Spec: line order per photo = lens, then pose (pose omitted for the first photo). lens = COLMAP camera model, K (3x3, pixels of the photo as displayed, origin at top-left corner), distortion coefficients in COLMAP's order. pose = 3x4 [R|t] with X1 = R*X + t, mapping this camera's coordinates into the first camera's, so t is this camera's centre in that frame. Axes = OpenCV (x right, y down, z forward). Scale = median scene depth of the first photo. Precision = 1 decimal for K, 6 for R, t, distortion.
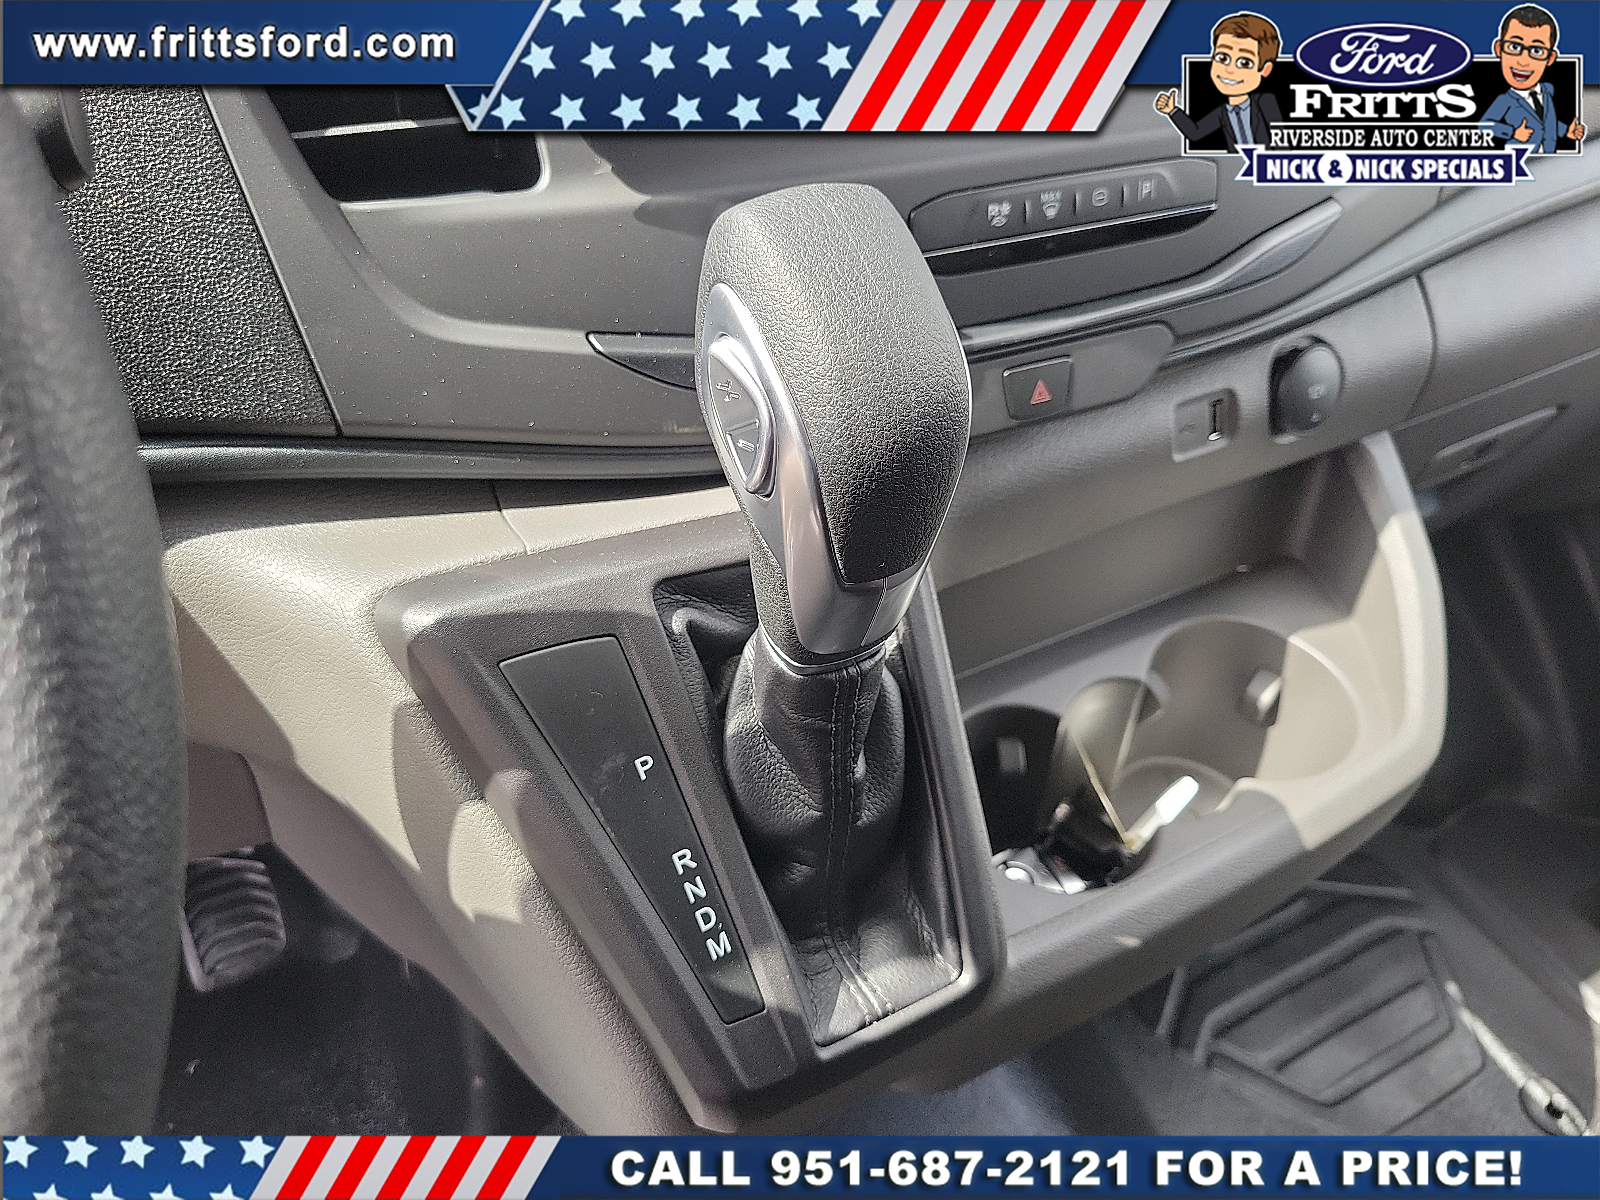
lens RADIAL K [[1241.8, 0, 800.0], [0, 1241.8, 600.0], [0, 0, 1]] dist [0.030062, -0.007646]
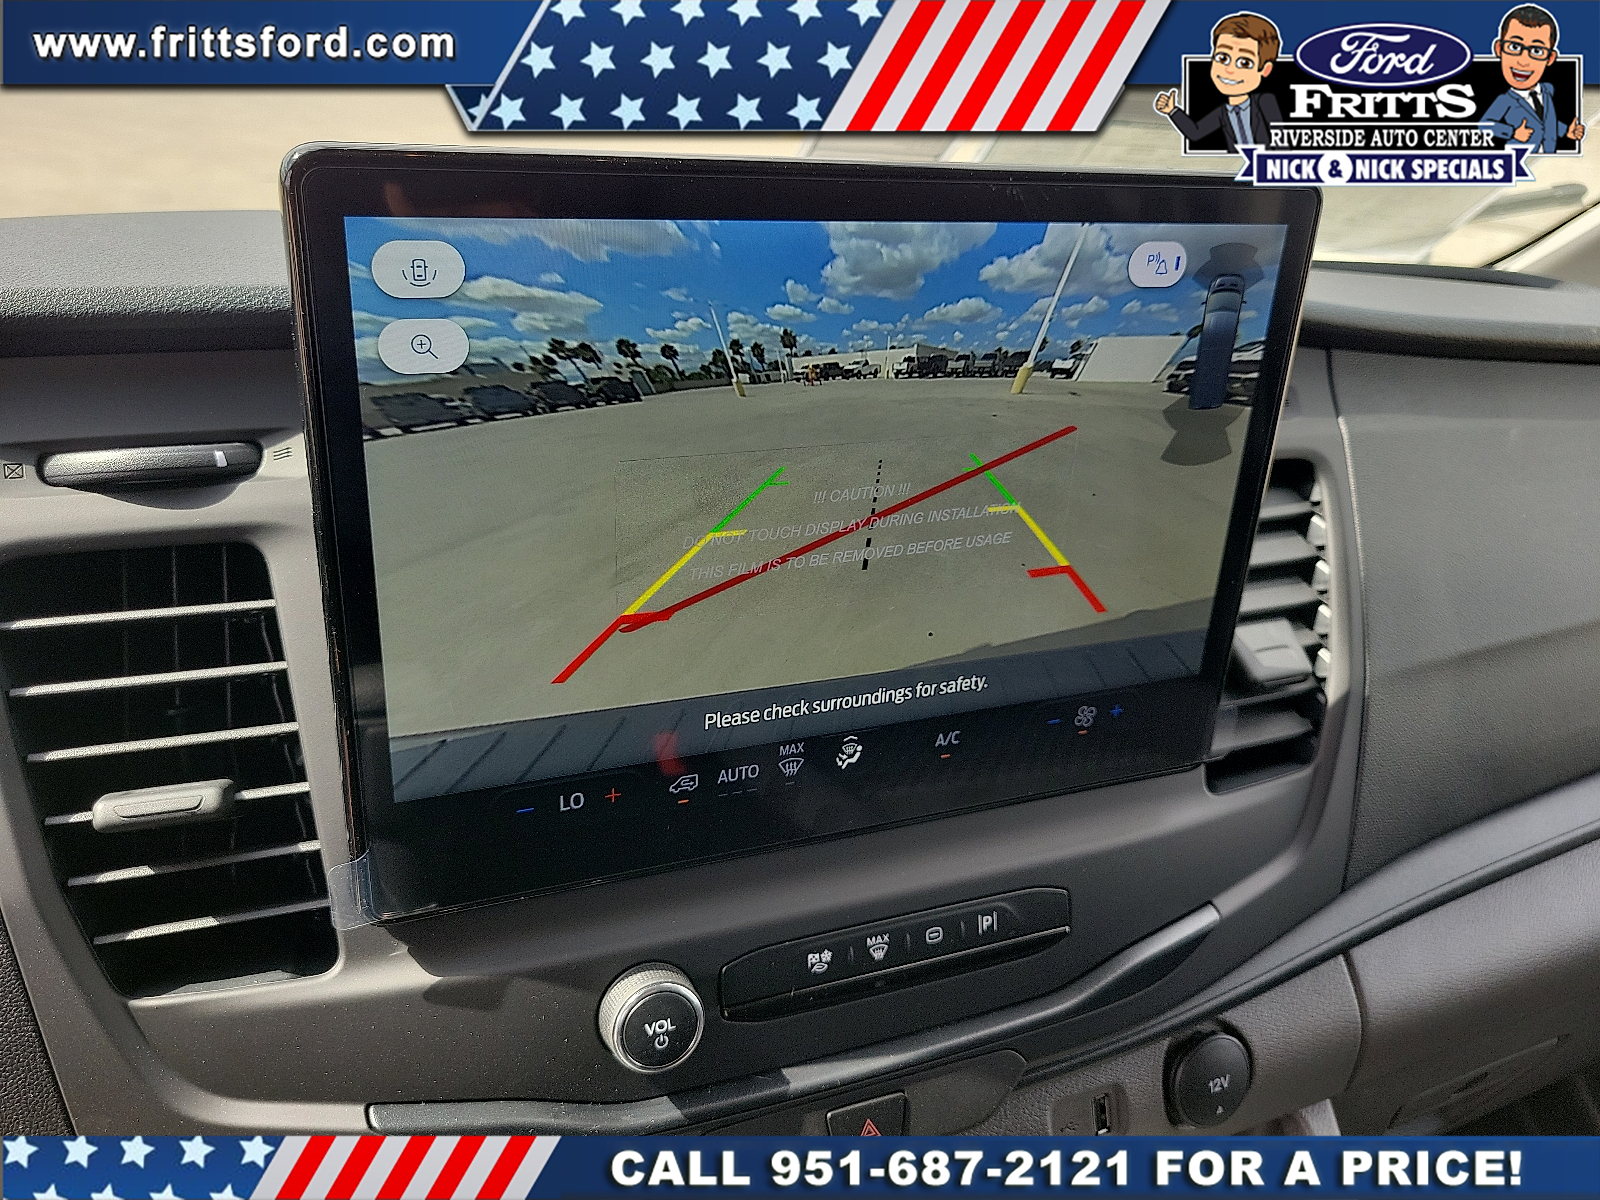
lens RADIAL K [[1241.8, 0, 800.0], [0, 1241.8, 600.0], [0, 0, 1]] dist [0.030062, -0.007646]
pose [[0.993002, 0.046735, -0.108460, 0.270667], [-0.073470, 0.963483, -0.257492, -0.373648], [0.092466, 0.263659, 0.960174, -0.058054]]
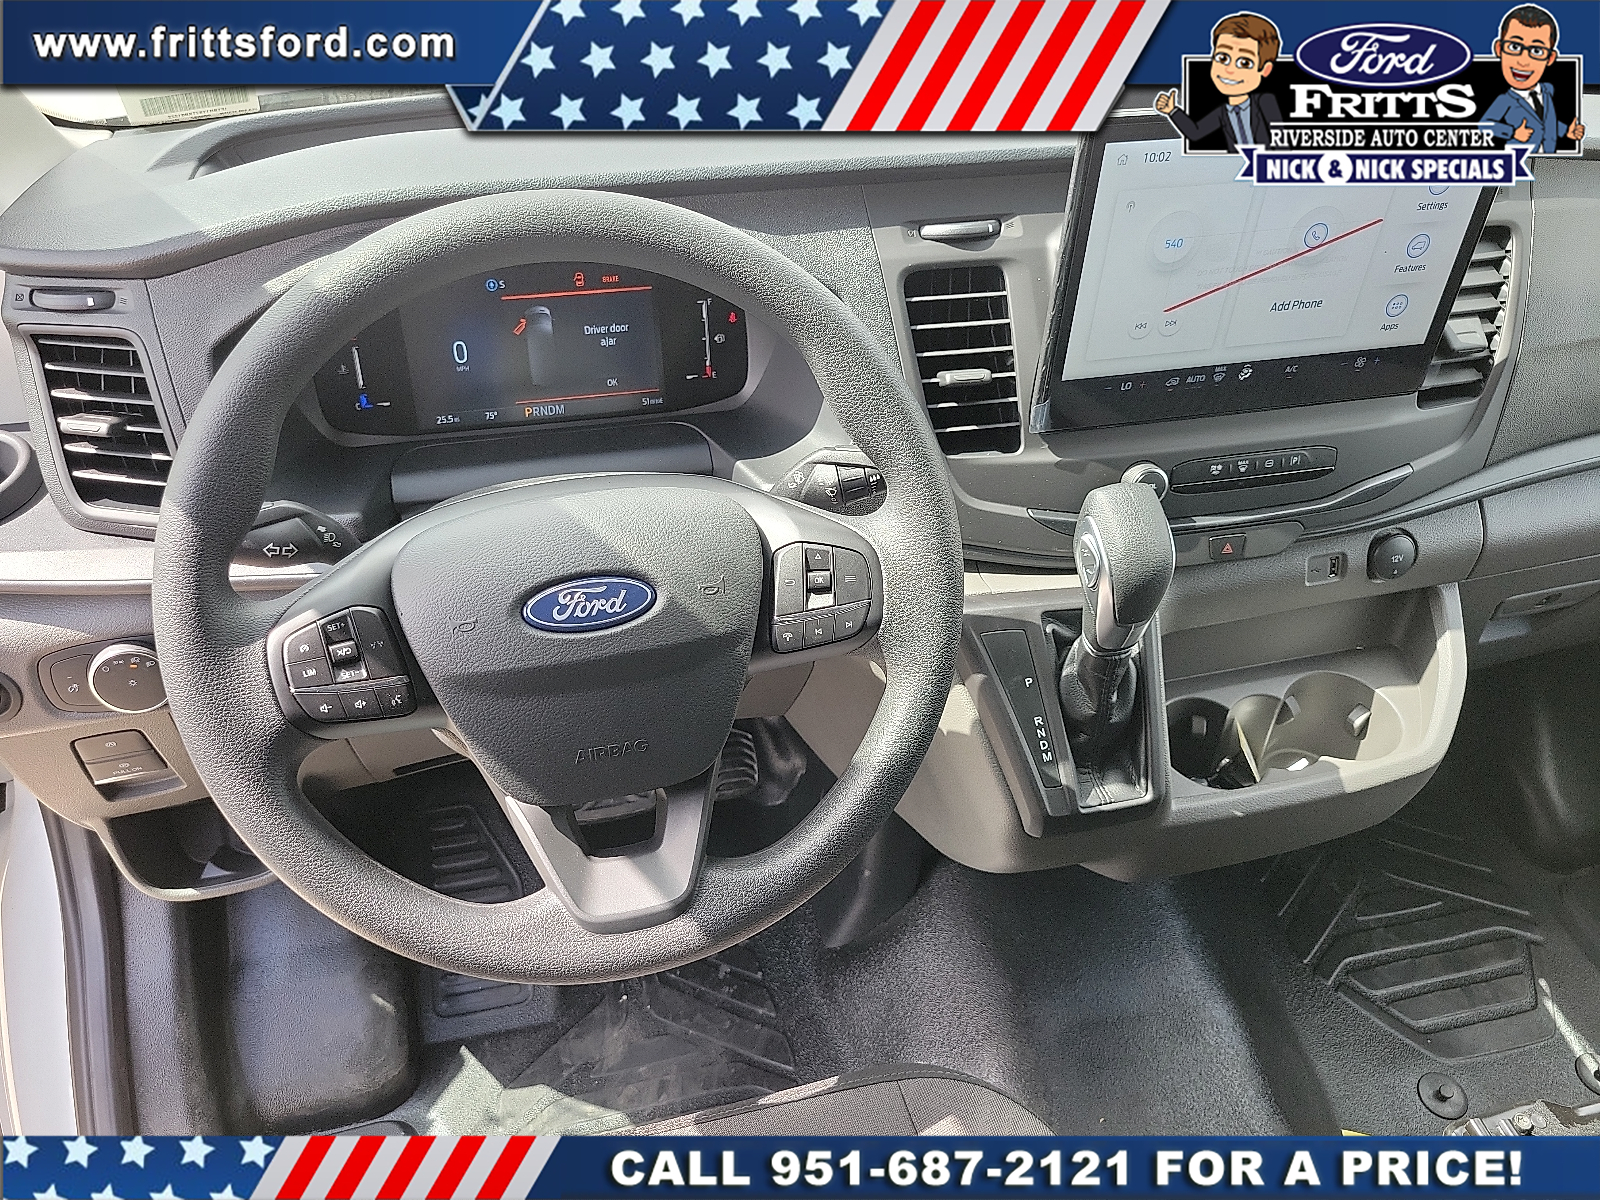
lens RADIAL K [[1241.8, 0, 800.0], [0, 1241.8, 600.0], [0, 0, 1]] dist [0.030062, -0.007646]
pose [[0.962831, 0.143177, -0.229036, -0.014282], [-0.145420, 0.989344, 0.007145, 0.015091], [0.227619, 0.026427, 0.973392, -1.500992]]
